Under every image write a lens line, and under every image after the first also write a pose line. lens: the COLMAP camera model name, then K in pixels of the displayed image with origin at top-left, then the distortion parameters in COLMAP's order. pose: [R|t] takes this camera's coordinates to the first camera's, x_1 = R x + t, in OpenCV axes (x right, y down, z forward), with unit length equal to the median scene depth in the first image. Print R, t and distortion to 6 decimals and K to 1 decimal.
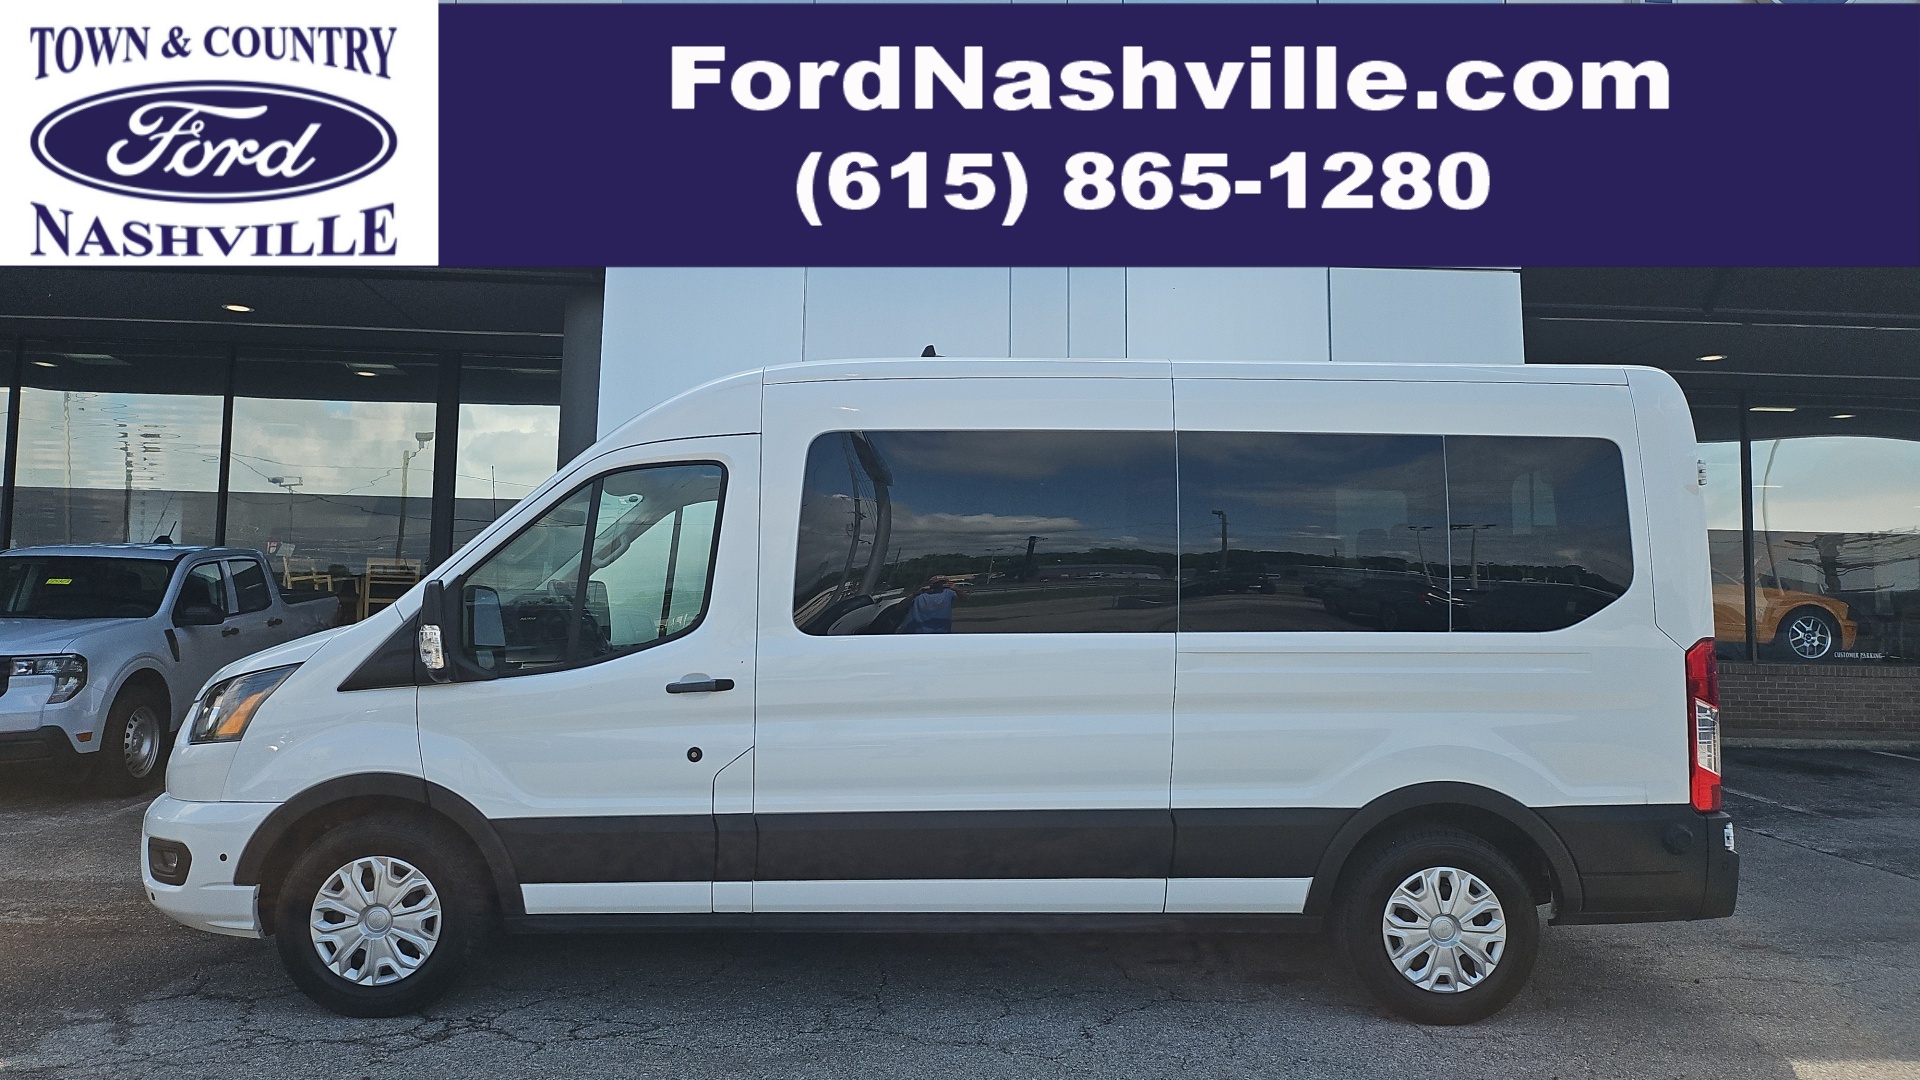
lens RADIAL K [[1423.6, 0, 954.4], [0, 1423.6, 544.6], [0, 0, 1]] dist [0.055744, -0.052878]
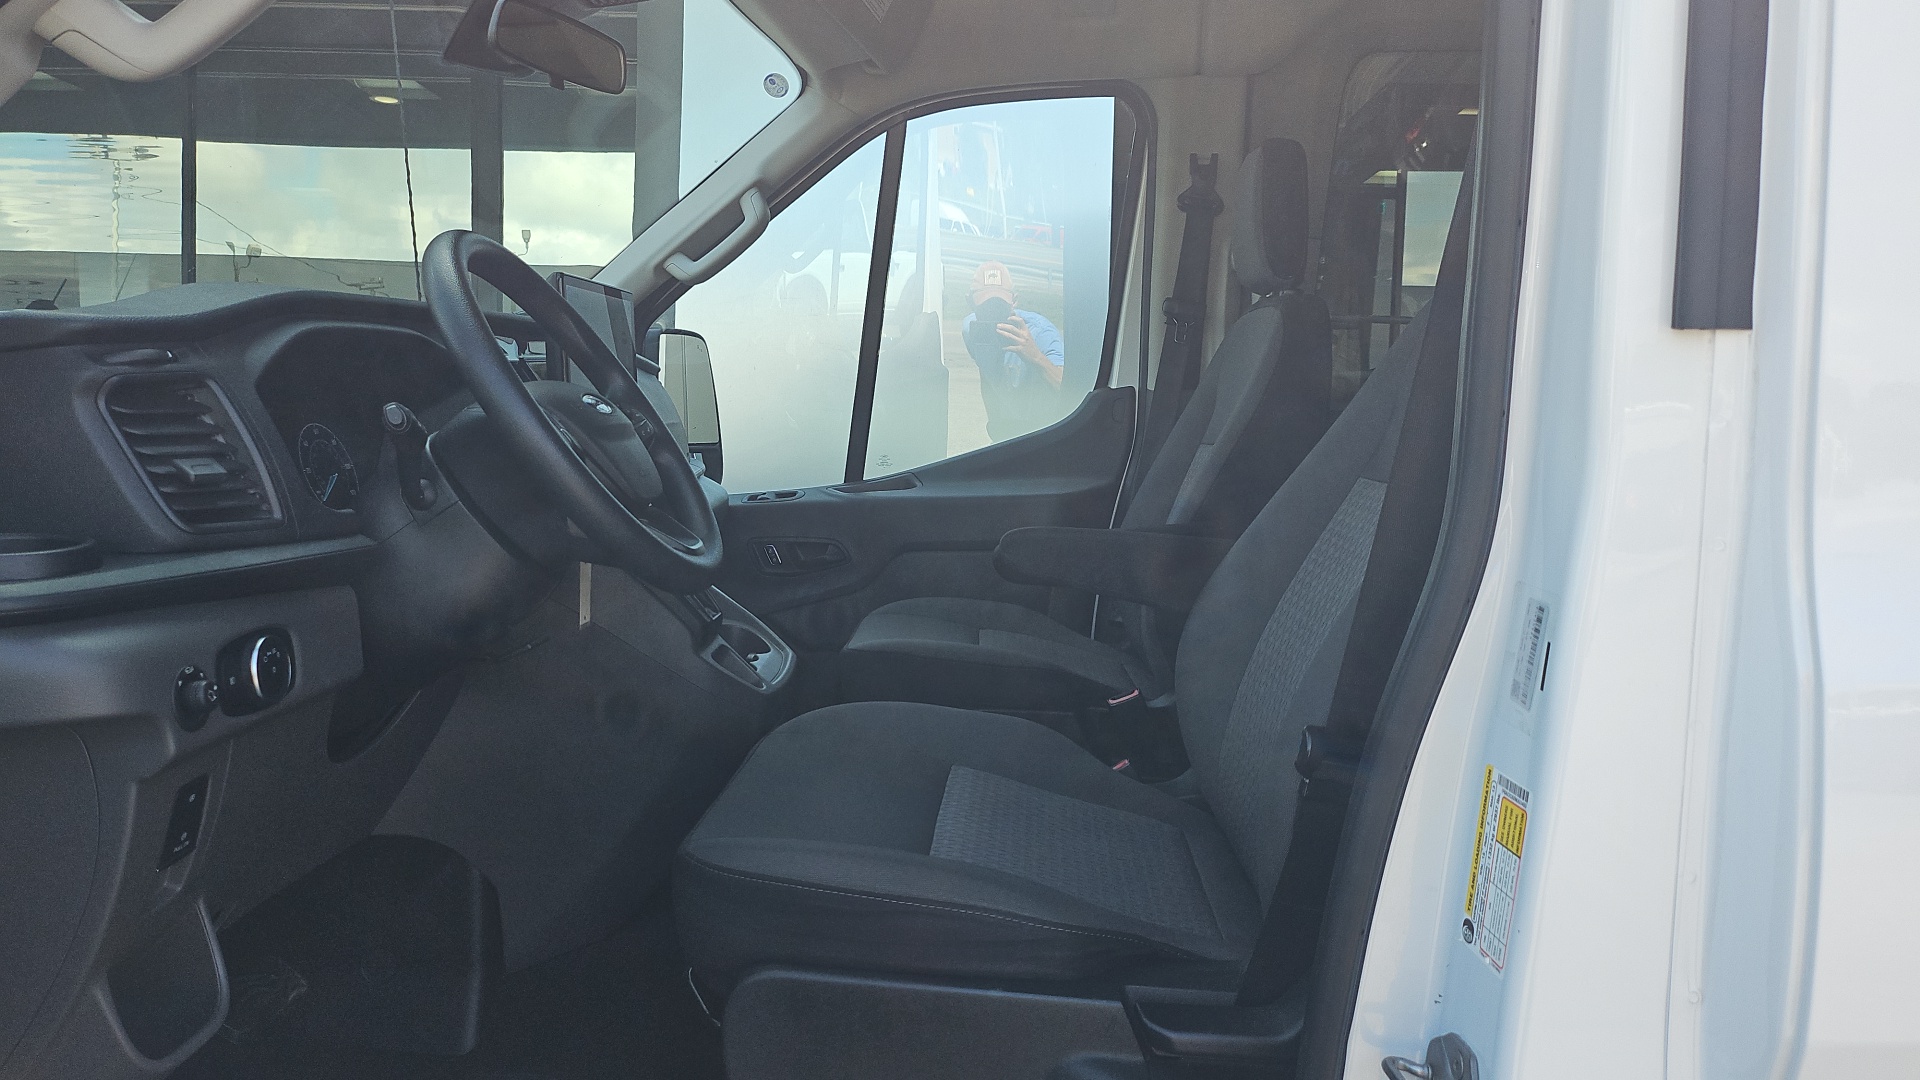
lens RADIAL K [[1423.6, 0, 961.1], [0, 1423.6, 532.0], [0, 0, 1]] dist [0.055744, -0.052878]
pose [[0.998366, 0.007341, -0.056664, -0.066599], [-0.000447, 0.992686, 0.120723, 0.014974], [0.057135, -0.120500, 0.991068, 0.267492]]
